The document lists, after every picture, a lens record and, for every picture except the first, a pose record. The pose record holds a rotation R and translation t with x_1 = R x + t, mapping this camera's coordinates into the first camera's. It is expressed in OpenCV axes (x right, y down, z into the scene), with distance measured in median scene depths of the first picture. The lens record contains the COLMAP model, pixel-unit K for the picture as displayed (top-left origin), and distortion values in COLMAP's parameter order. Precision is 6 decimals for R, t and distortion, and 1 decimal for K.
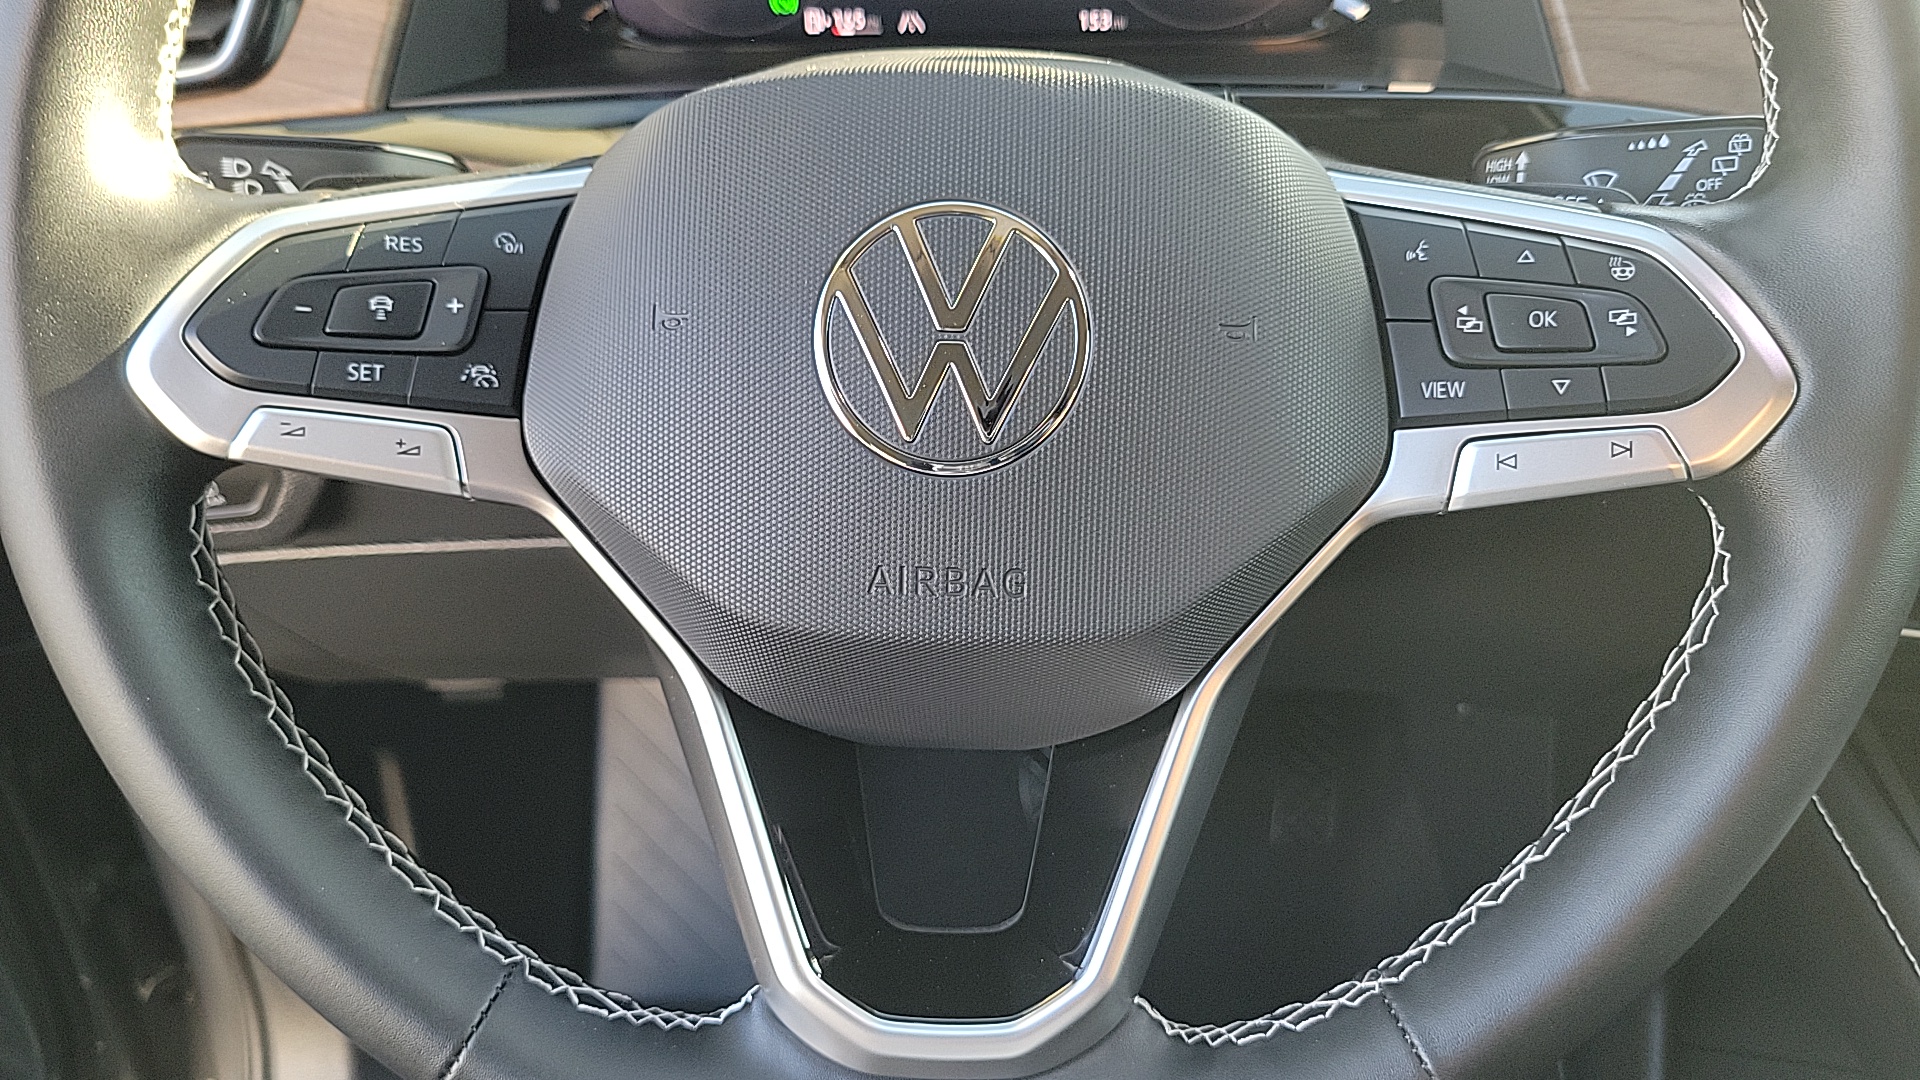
lens RADIAL K [[1321.6, 0, 920.1], [0, 1321.6, 534.3], [0, 0, 1]] dist [0.003985, -0.000824]
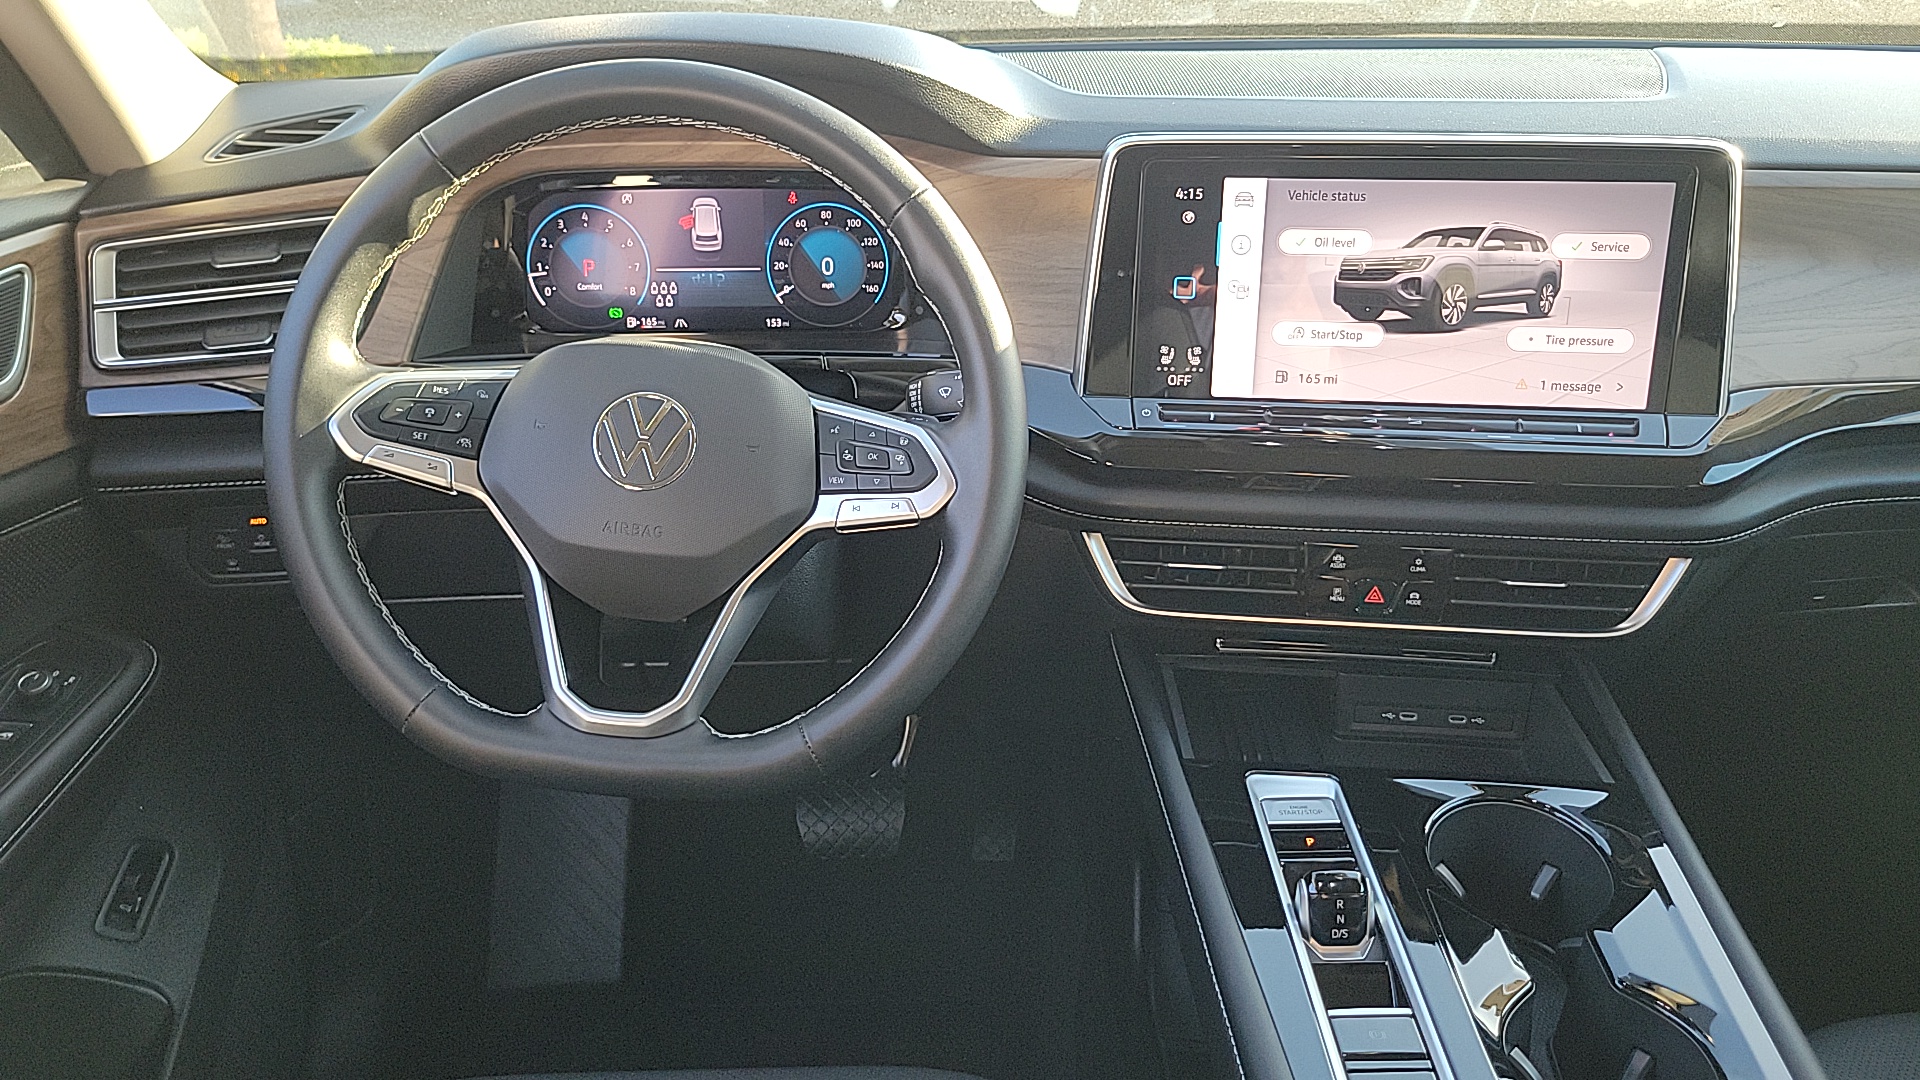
lens RADIAL K [[1442.0, 0, 942.4], [0, 1442.0, 537.6], [0, 0, 1]] dist [0.036629, 0.001748]
pose [[0.995916, 0.083389, 0.034606, 0.513343], [-0.076781, 0.983921, -0.161261, 0.445254], [-0.047497, 0.157945, 0.986305, -1.802939]]
